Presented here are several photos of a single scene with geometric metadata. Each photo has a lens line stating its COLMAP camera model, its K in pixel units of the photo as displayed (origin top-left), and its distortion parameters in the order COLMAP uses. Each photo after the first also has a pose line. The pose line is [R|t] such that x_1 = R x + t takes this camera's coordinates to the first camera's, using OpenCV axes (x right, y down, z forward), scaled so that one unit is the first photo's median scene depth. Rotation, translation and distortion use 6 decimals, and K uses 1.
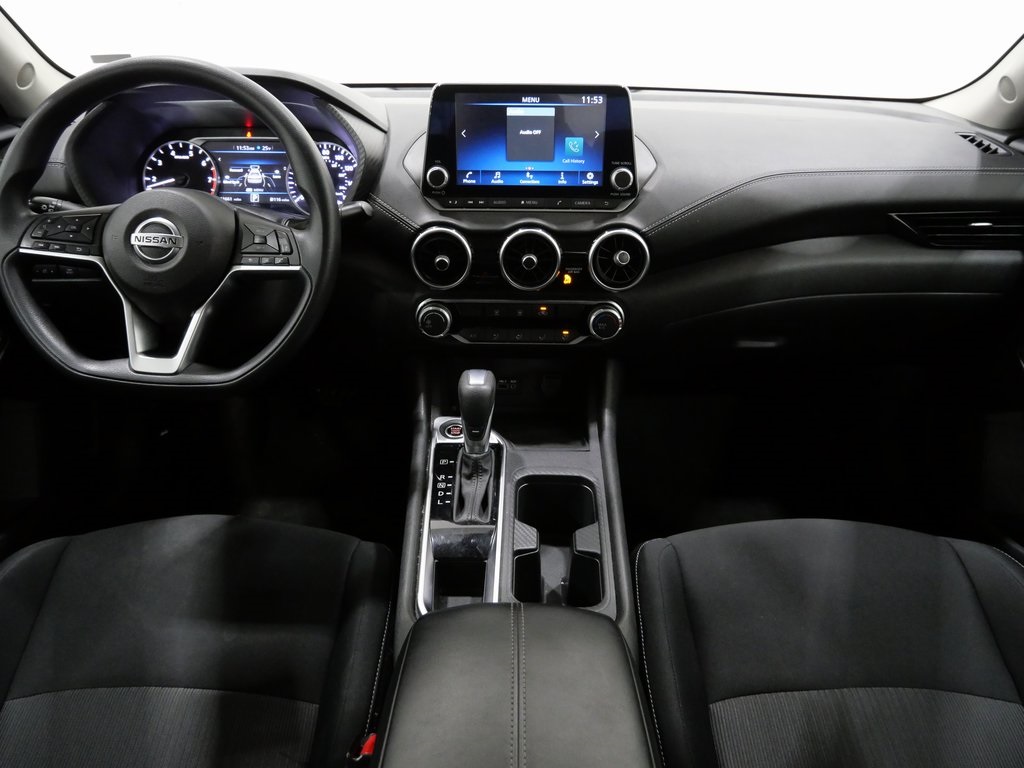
lens RADIAL K [[738.9, 0, 512.0], [0, 738.9, 384.0], [0, 0, 1]] dist [-0.037684, 0.004107]
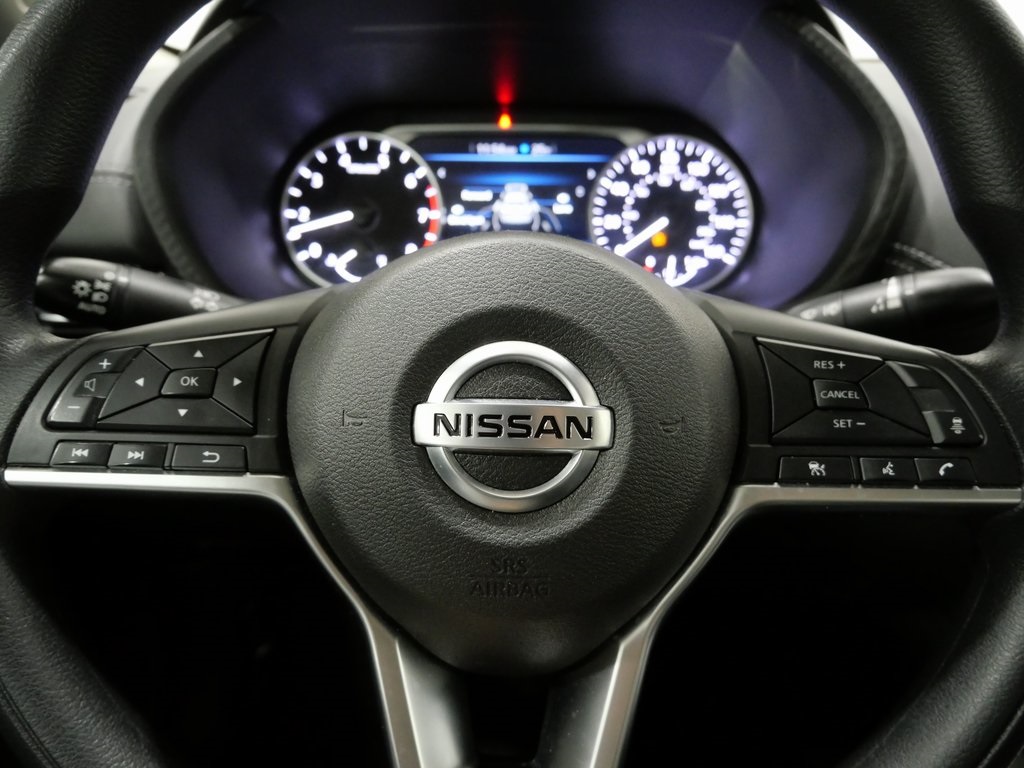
lens RADIAL K [[749.2, 0, 510.5], [0, 749.2, 353.6], [0, 0, 1]] dist [-0.069029, 0.000438]
pose [[0.999946, -0.008335, -0.006264, -0.395343], [0.007685, 0.995209, -0.097467, -0.160054], [0.007046, 0.097413, 0.995219, 0.593971]]
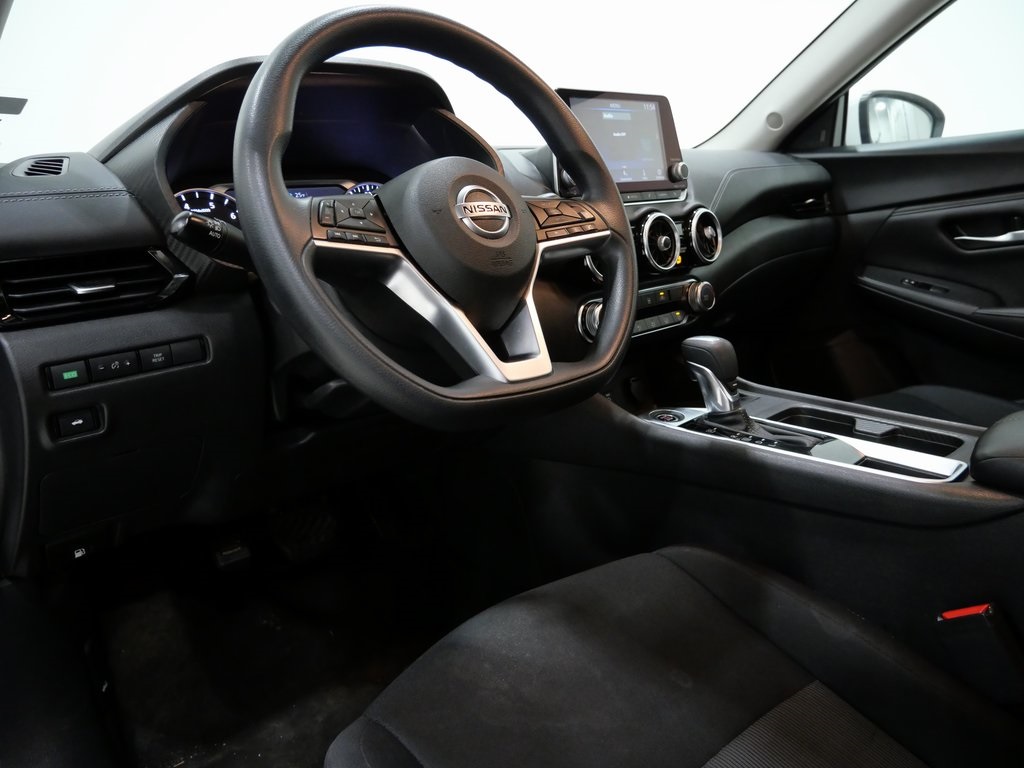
lens RADIAL K [[738.9, 0, 512.0], [0, 738.9, 384.0], [0, 0, 1]] dist [-0.037684, 0.004107]
pose [[0.726815, -0.220374, 0.650519, -0.822273], [0.387623, 0.913491, -0.123625, 0.062446], [-0.567000, 0.342009, 0.749361, 0.378729]]
